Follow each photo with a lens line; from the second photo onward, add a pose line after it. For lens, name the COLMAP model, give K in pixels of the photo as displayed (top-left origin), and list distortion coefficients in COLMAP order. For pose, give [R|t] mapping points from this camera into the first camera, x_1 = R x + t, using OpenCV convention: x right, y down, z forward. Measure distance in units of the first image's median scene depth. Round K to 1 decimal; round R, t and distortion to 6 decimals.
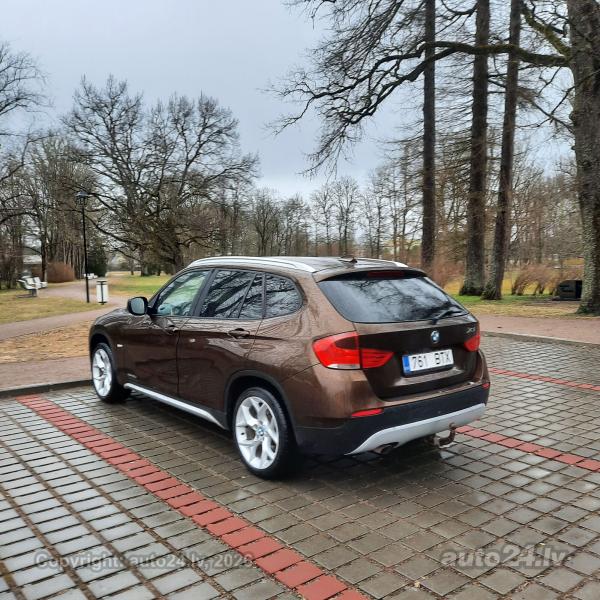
lens RADIAL K [[607.6, 0, 301.1], [0, 607.6, 301.6], [0, 0, 1]] dist [0.028344, 0.000000]
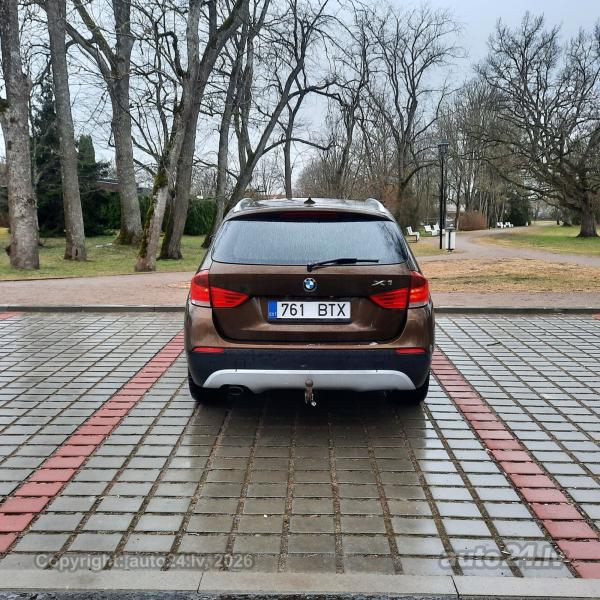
lens RADIAL K [[607.6, 0, 299.7], [0, 607.6, 298.3], [0, 0, 1]] dist [0.028344, 0.000000]
pose [[0.749297, 0.099676, -0.654690, 0.093609], [-0.049389, 0.994266, 0.094851, -0.000865], [0.660390, -0.038737, 0.749923, 0.035675]]
